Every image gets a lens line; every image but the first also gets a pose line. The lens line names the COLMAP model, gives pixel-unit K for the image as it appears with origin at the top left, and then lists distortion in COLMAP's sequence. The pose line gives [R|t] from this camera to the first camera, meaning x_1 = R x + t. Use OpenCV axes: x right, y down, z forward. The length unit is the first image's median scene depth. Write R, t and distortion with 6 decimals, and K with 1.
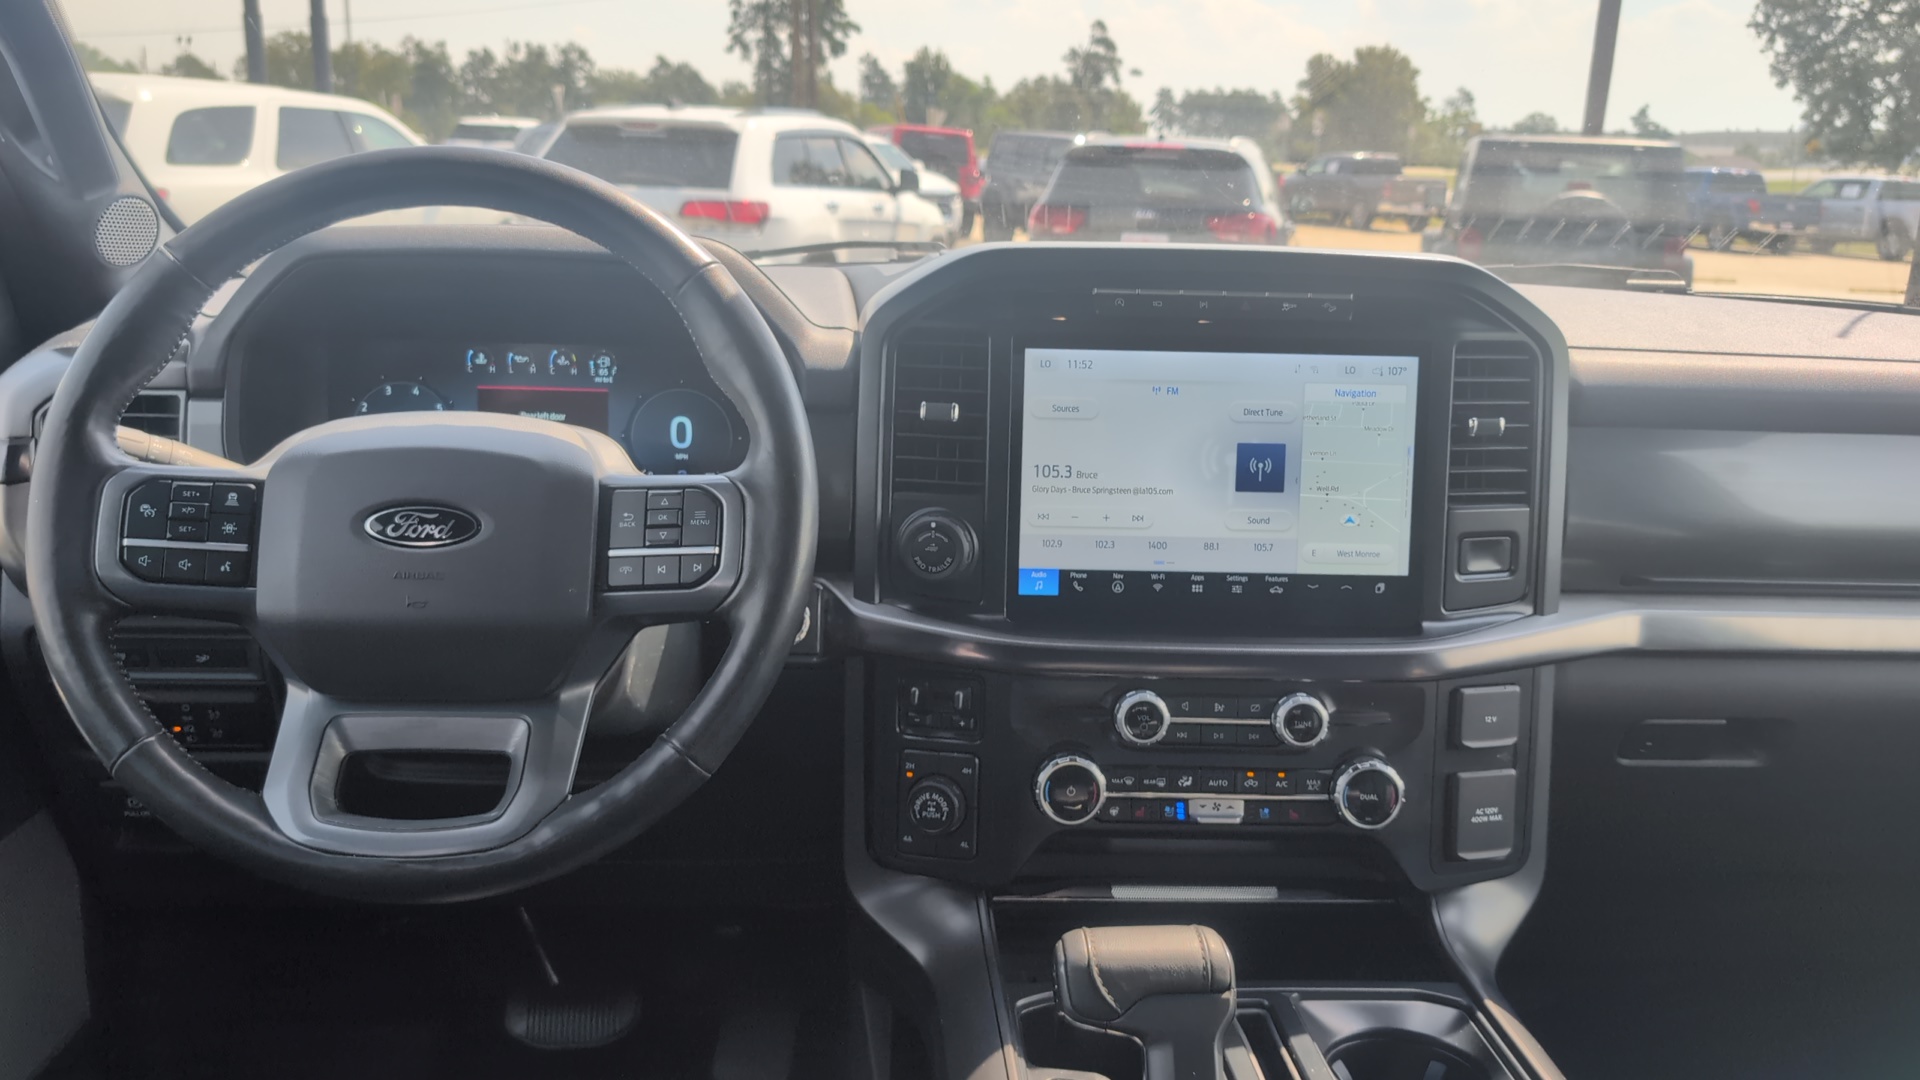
lens RADIAL K [[1619.2, 0, 970.6], [0, 1619.2, 549.0], [0, 0, 1]] dist [0.037203, -0.054305]
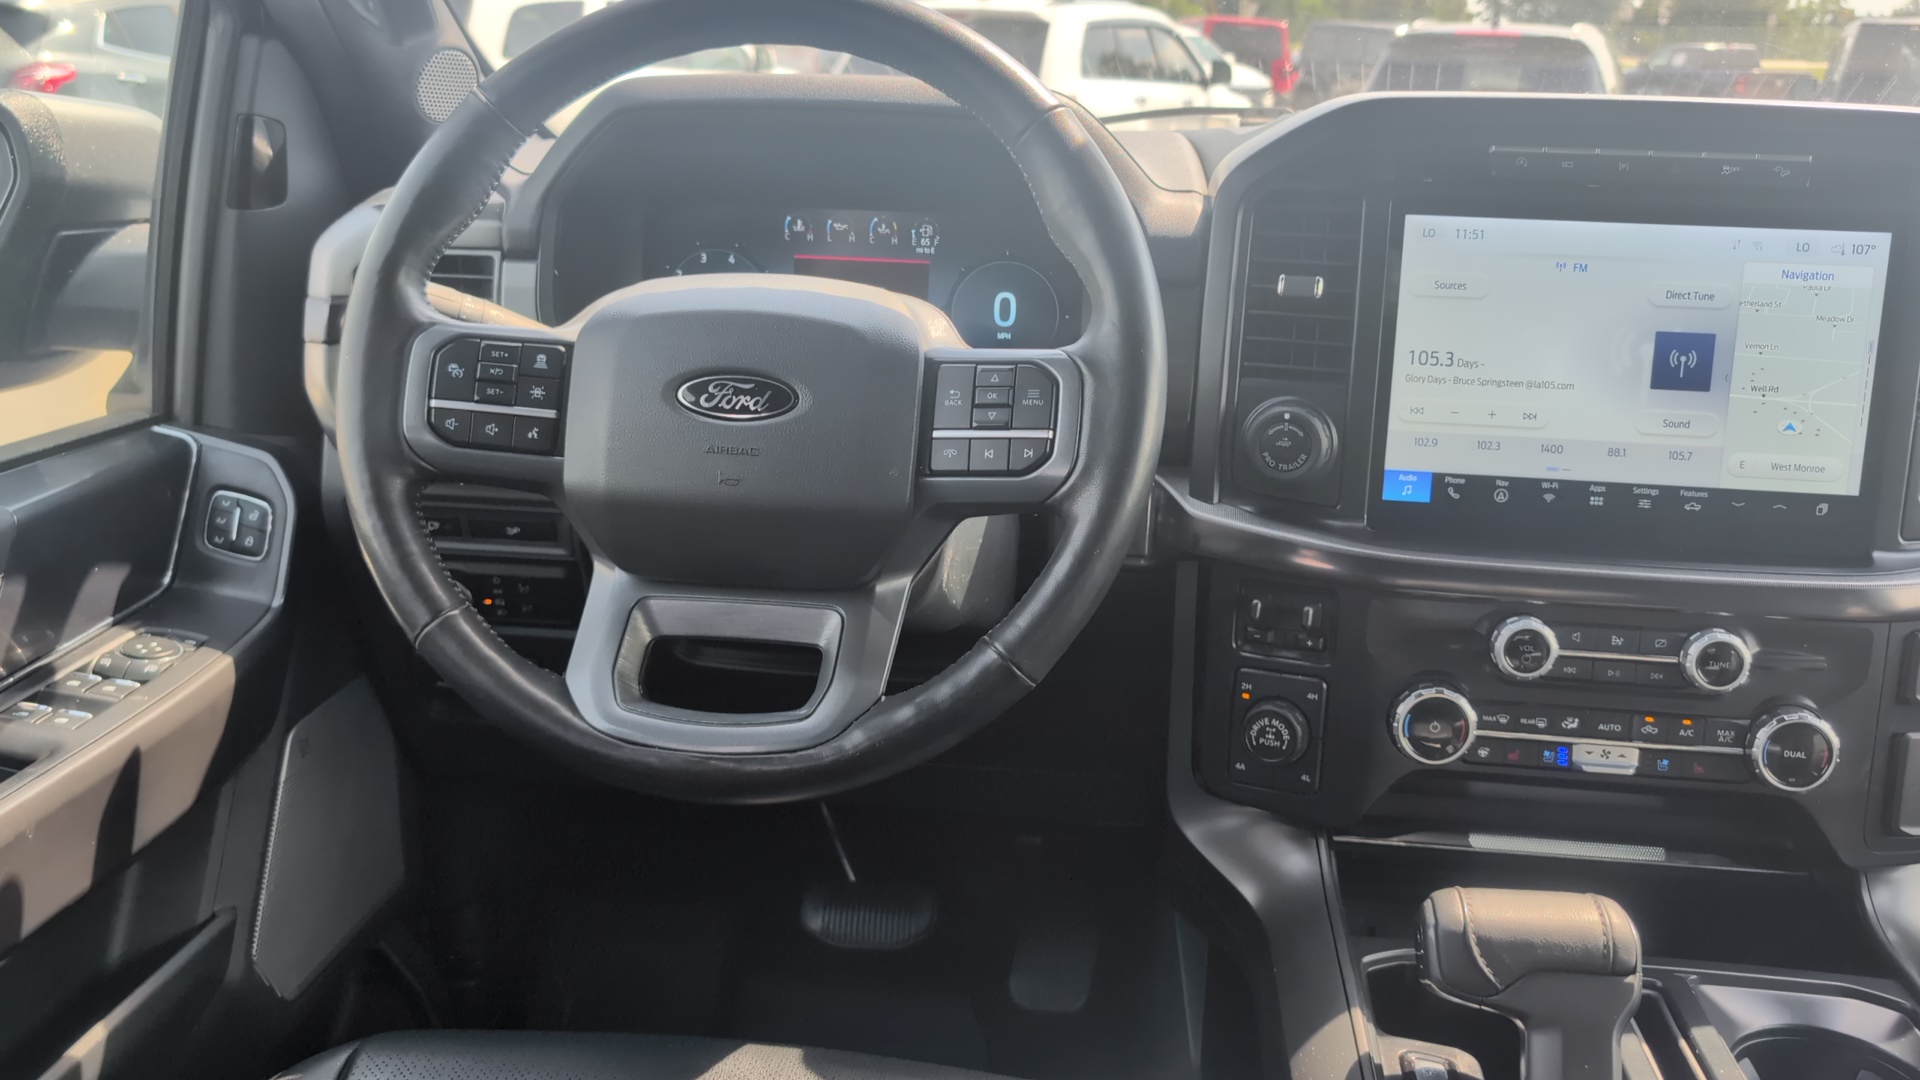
lens RADIAL K [[1619.2, 0, 990.9], [0, 1619.2, 550.9], [0, 0, 1]] dist [0.037203, -0.054305]
pose [[0.985694, 0.045944, -0.162162, -0.035792], [-0.036057, 0.997337, 0.063400, 0.007776], [0.164643, -0.056646, 0.984725, 0.098246]]
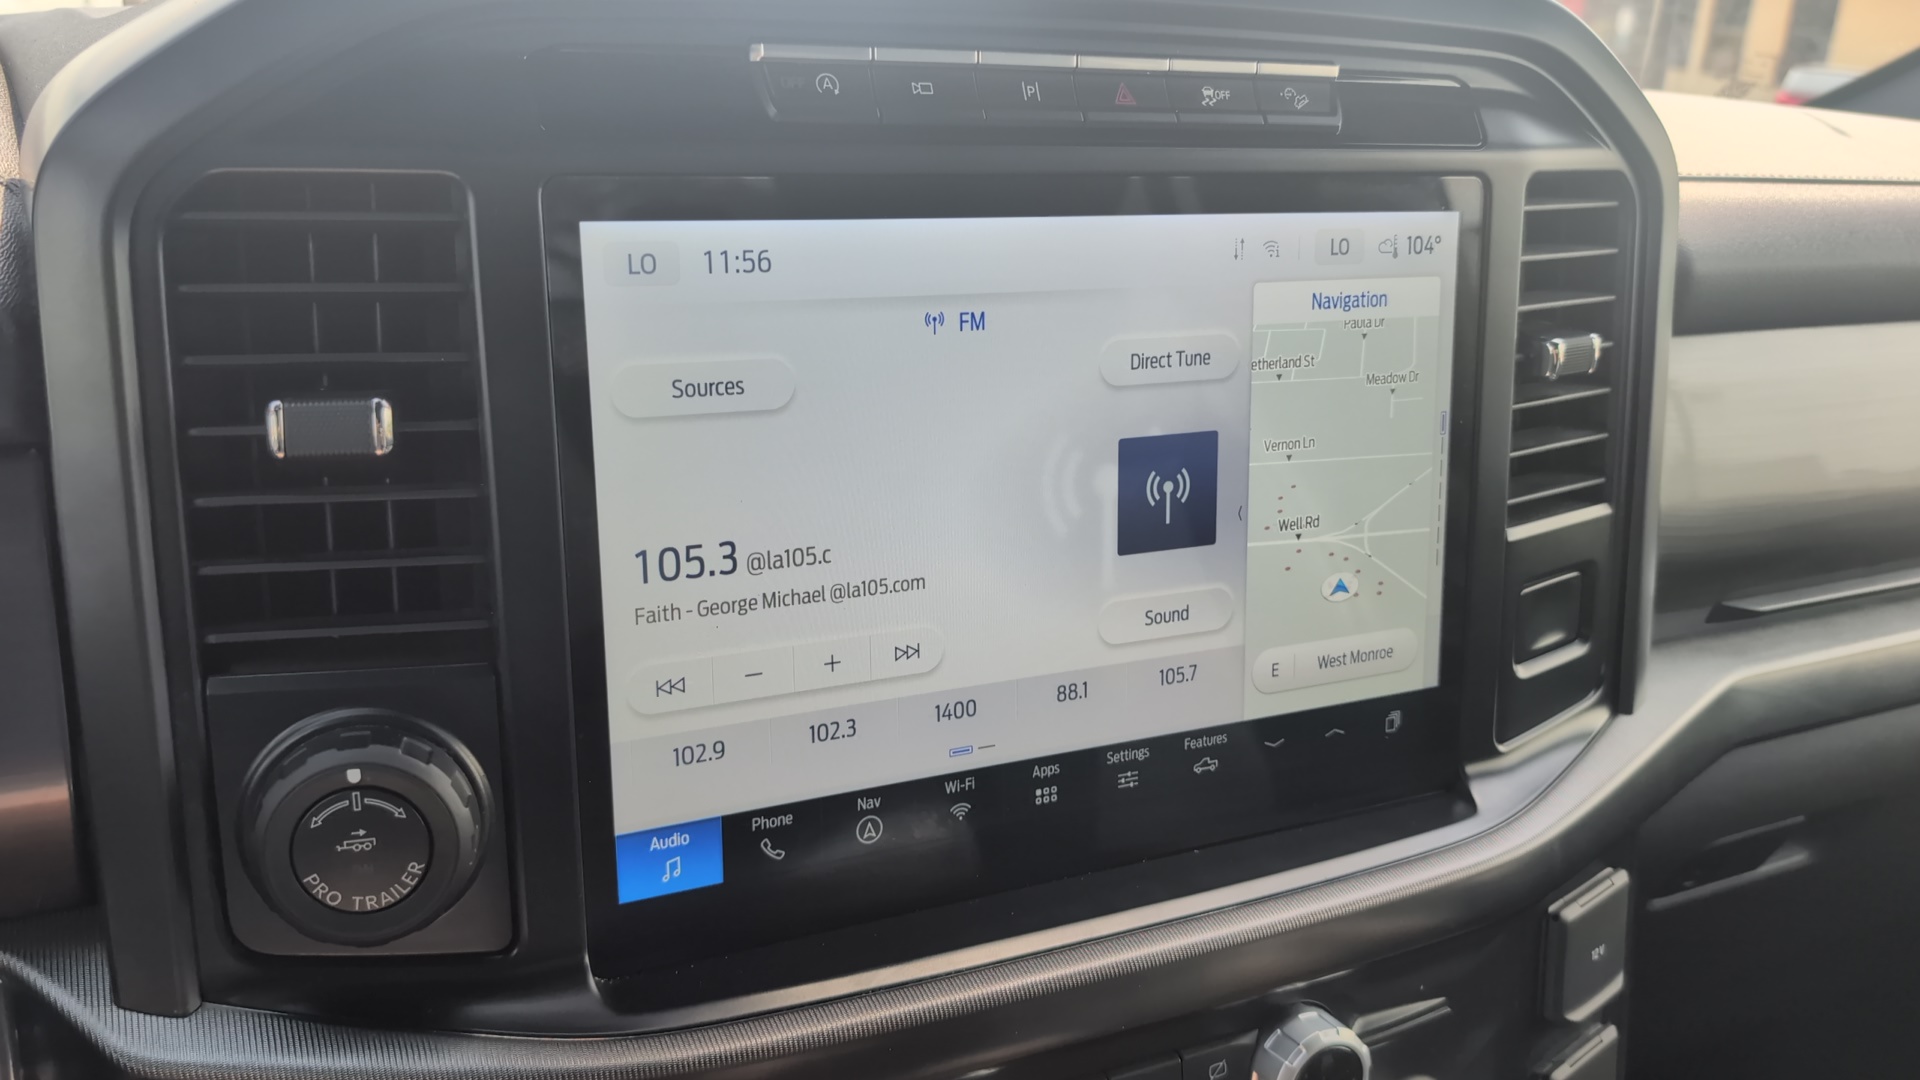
lens RADIAL K [[1619.2, 0, 962.0], [0, 1619.2, 557.2], [0, 0, 1]] dist [0.037203, -0.054305]
pose [[0.921273, -0.112306, 0.372349, -0.027279], [0.069057, 0.989423, 0.127563, -0.092008], [-0.382737, -0.091807, 0.919284, 0.646453]]
